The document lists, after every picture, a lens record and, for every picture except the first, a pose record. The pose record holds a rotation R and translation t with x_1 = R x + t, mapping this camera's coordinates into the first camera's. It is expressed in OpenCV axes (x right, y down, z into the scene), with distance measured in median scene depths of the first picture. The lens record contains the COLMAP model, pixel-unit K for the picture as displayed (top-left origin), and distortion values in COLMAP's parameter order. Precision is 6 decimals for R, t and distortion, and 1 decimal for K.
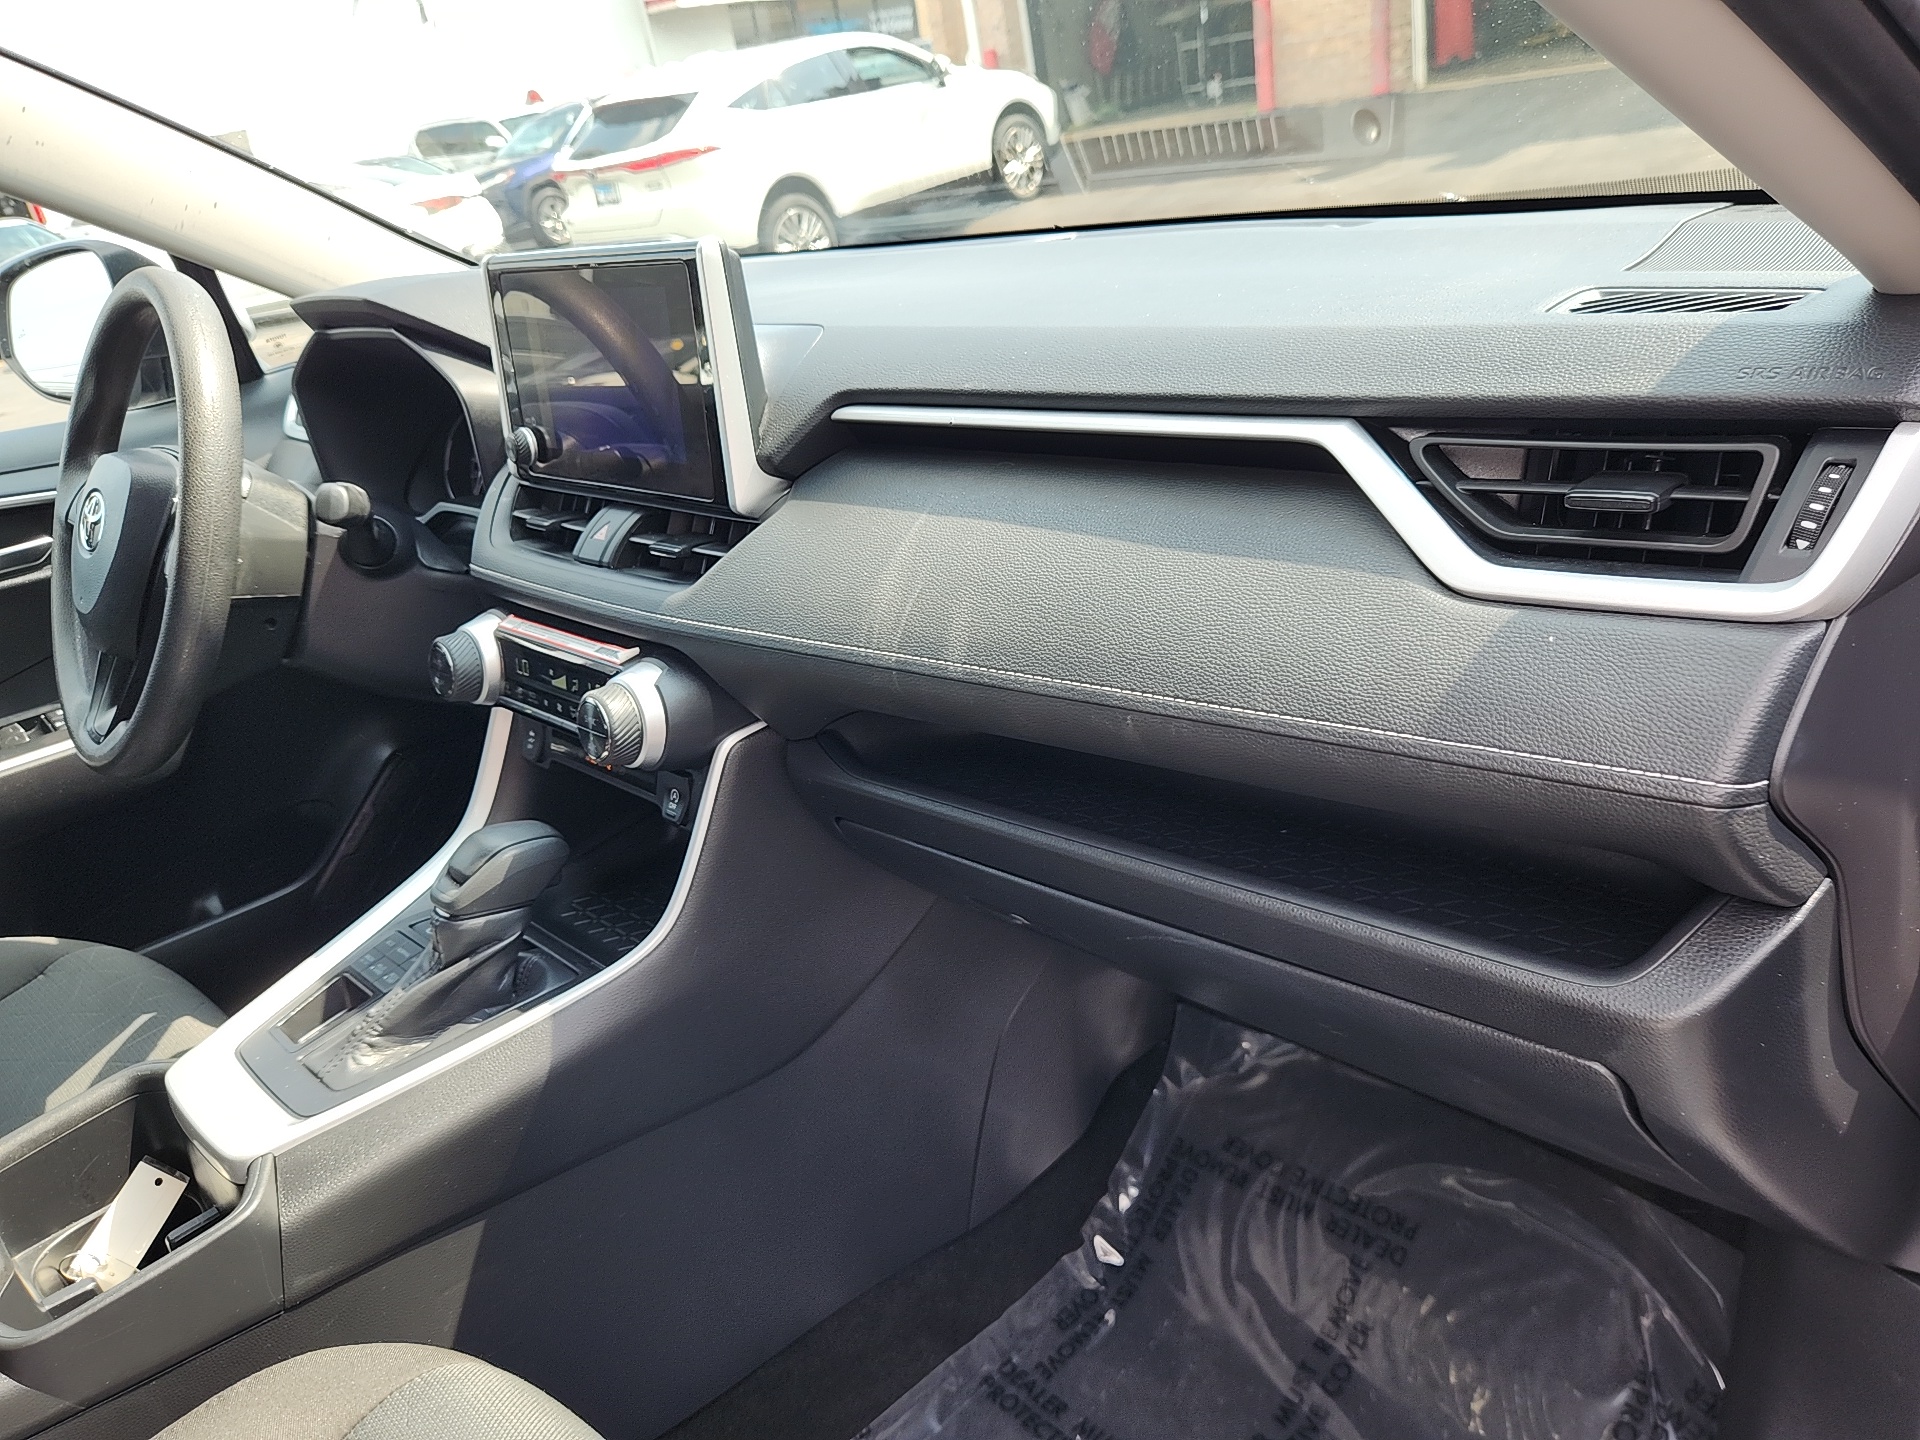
lens RADIAL K [[1340.9, 0, 960.0], [0, 1340.9, 720.0], [0, 0, 1]] dist [0.030152, -0.038319]
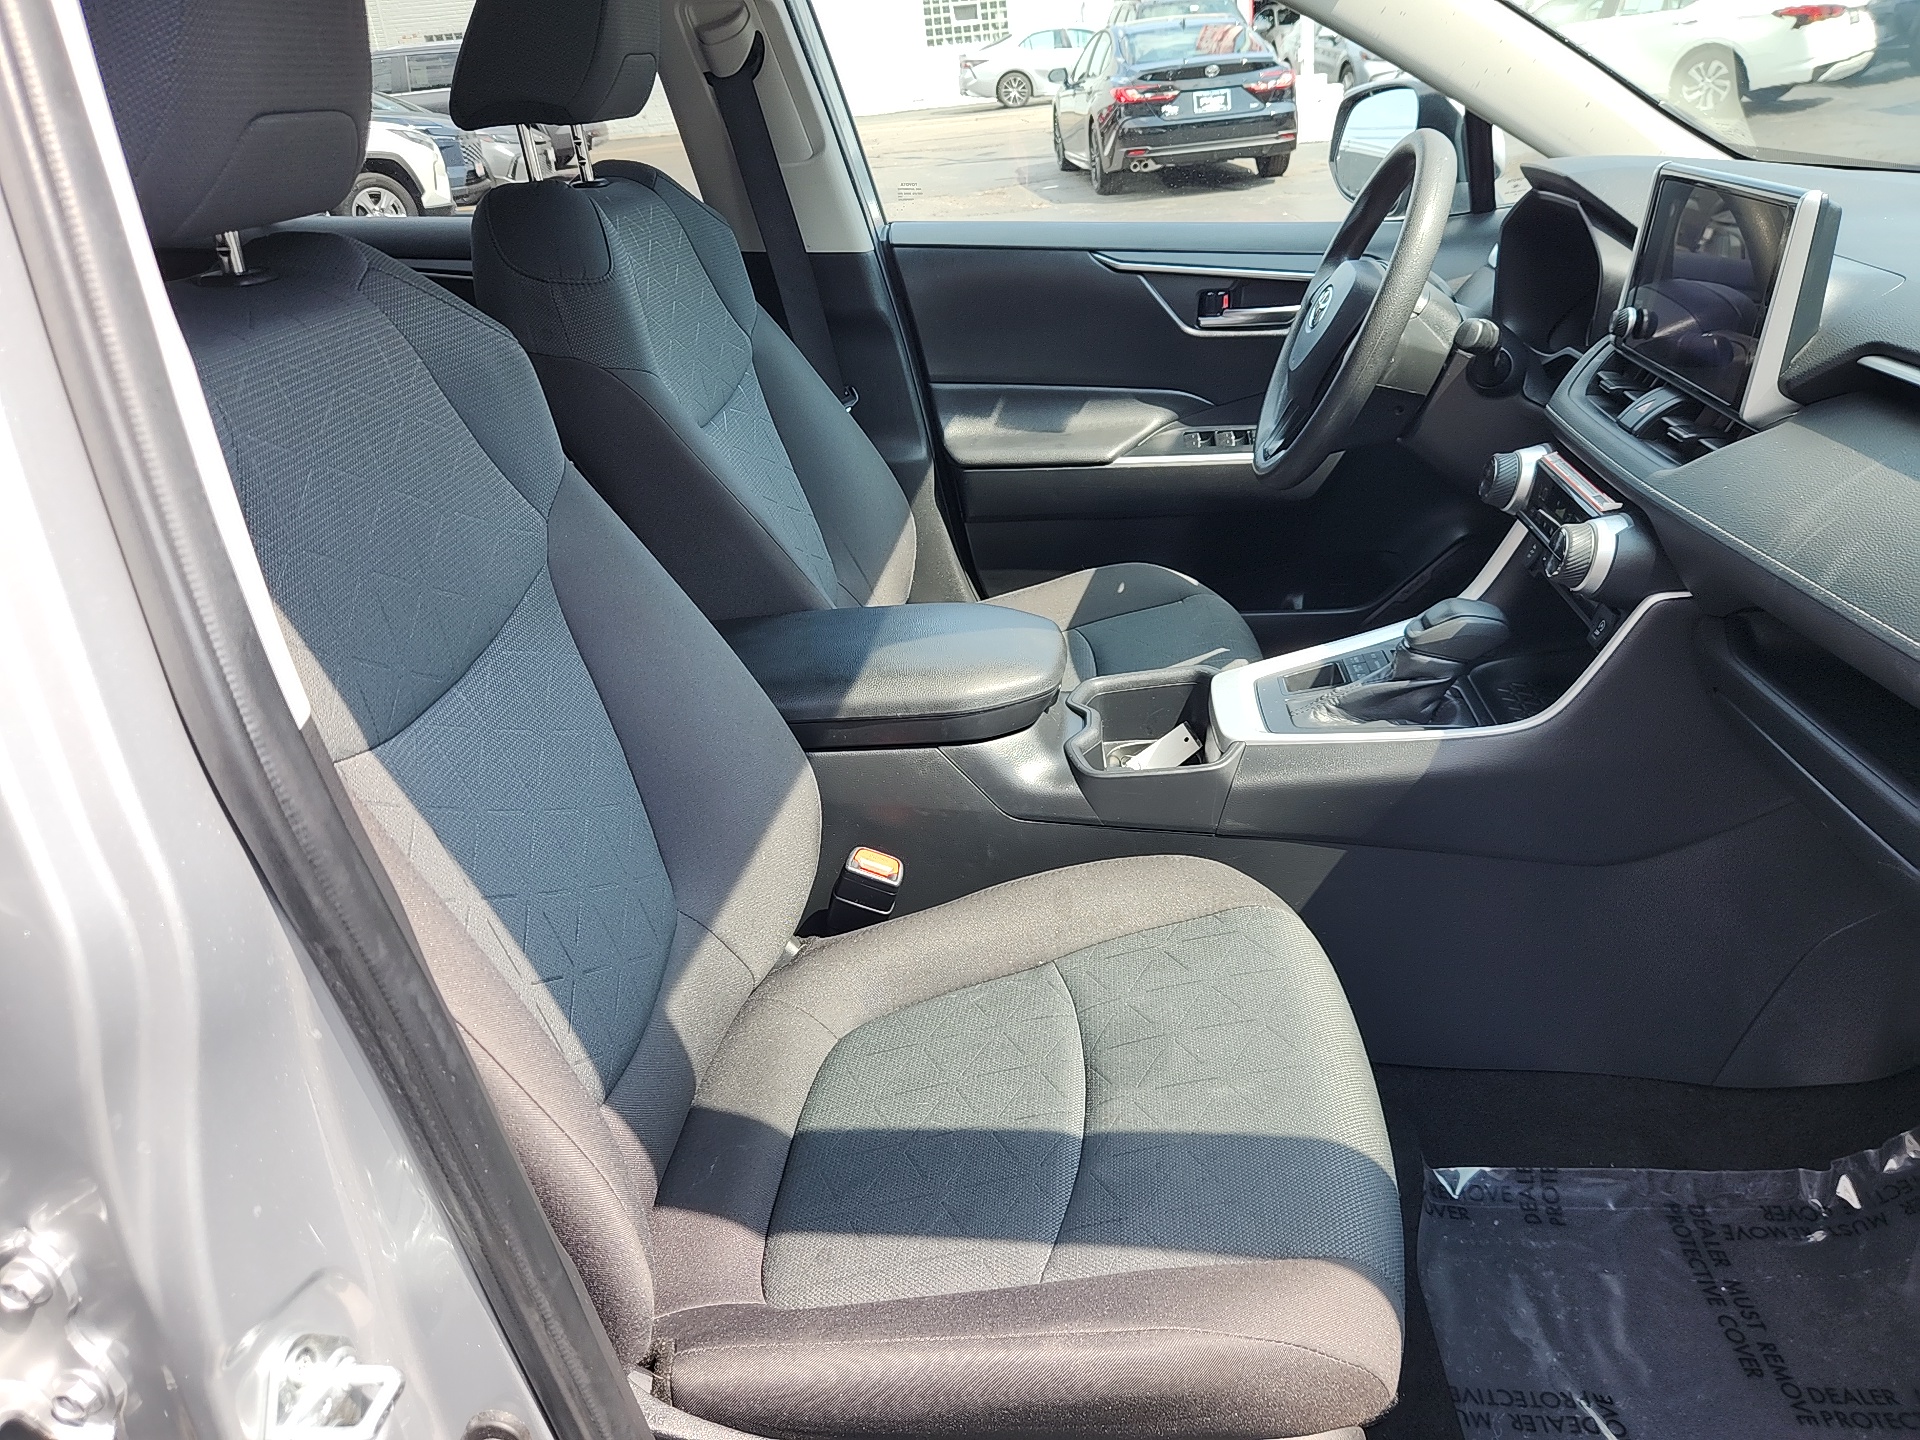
lens RADIAL K [[2167.6, 0, 960.0], [0, 2167.6, 720.0], [0, 0, 1]] dist [0.106012, -0.136288]
pose [[0.663136, 0.352550, -0.660272, 0.749810], [-0.318698, 0.931162, 0.177111, -0.030363], [0.677261, 0.092979, 0.729844, -0.856857]]
